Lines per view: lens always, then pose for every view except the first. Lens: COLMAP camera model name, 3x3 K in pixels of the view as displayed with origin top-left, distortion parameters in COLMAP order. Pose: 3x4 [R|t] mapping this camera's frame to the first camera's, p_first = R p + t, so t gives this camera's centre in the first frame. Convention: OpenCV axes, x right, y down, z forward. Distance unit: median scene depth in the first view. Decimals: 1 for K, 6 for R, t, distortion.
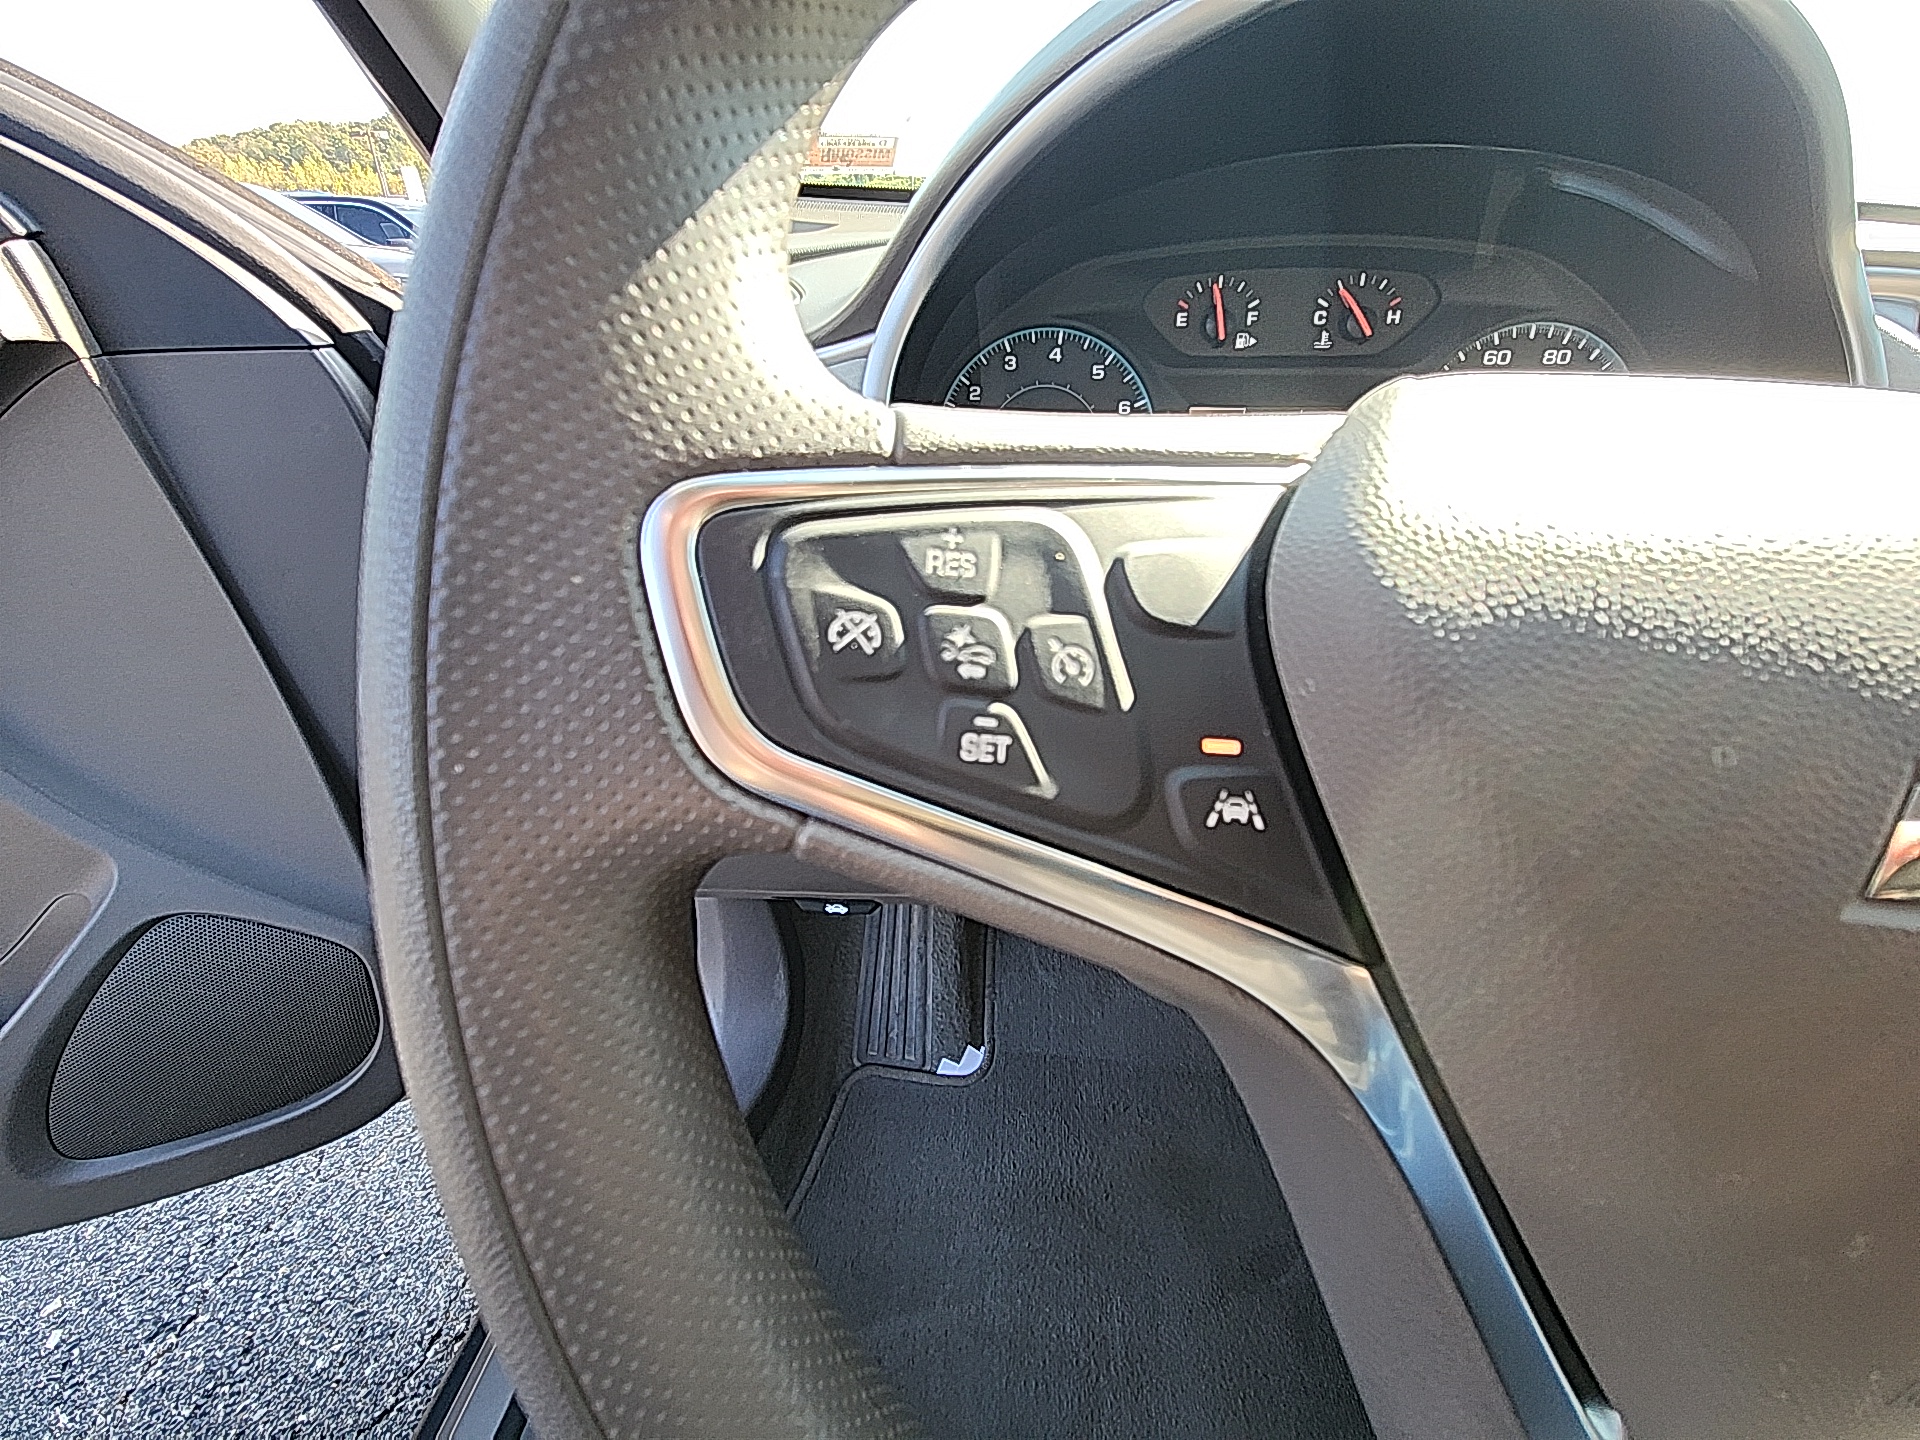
lens RADIAL K [[771.9, 0, 959.3], [0, 771.9, 715.0], [0, 0, 1]] dist [0.010705, -0.000217]
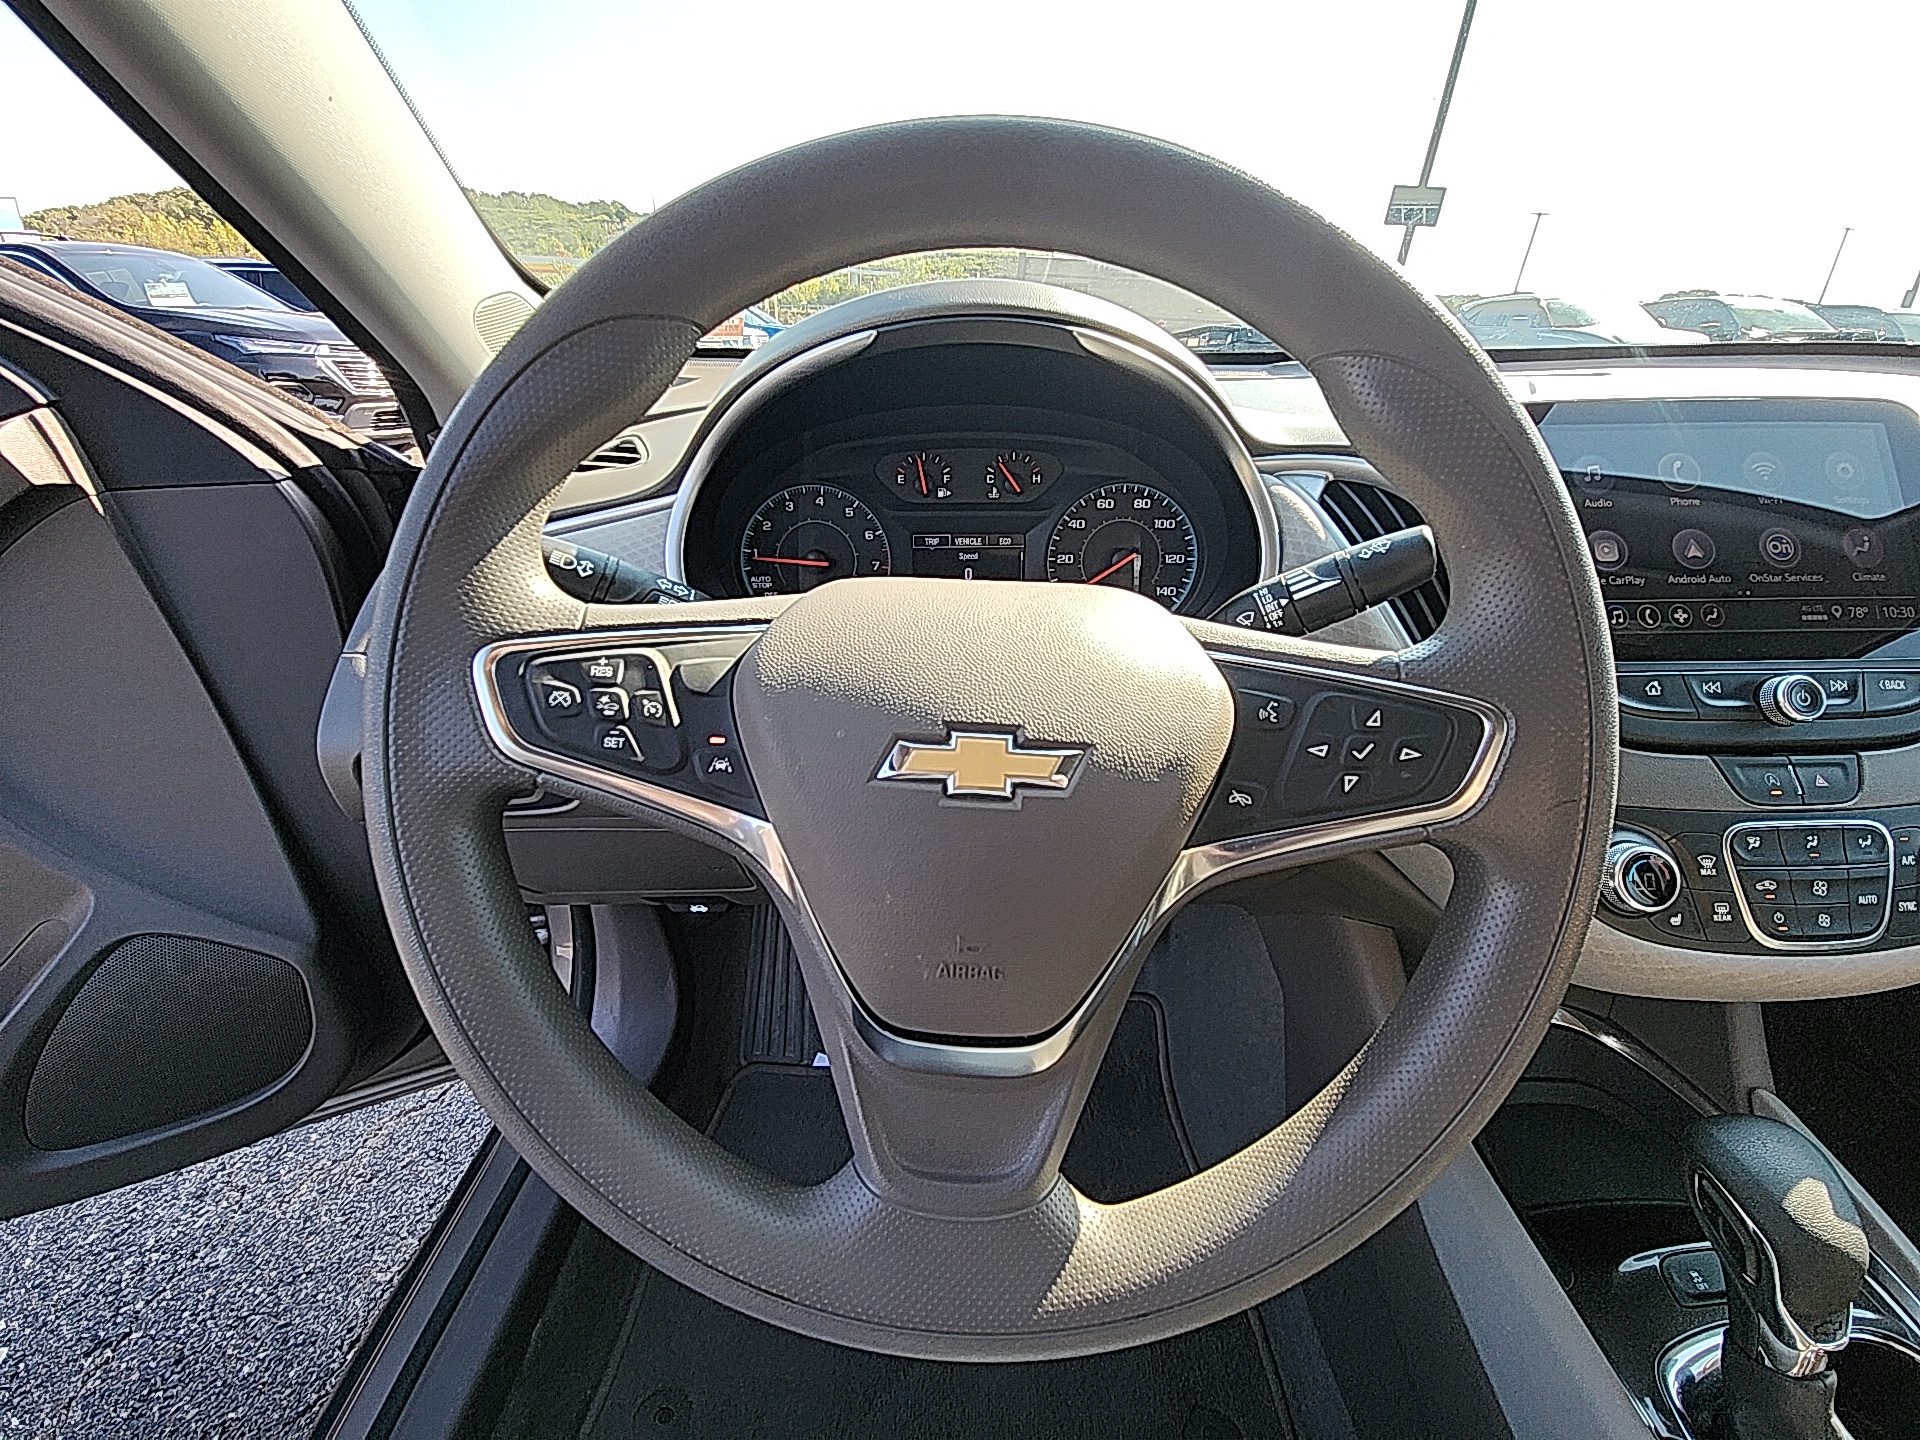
lens RADIAL K [[784.9, 0, 965.5], [0, 784.9, 712.9], [0, 0, 1]] dist [0.023568, -0.011602]
pose [[0.997554, -0.027204, 0.064396, 0.141133], [0.031462, 0.997320, -0.066053, 0.021224], [-0.062427, 0.067917, 0.995736, -0.231479]]
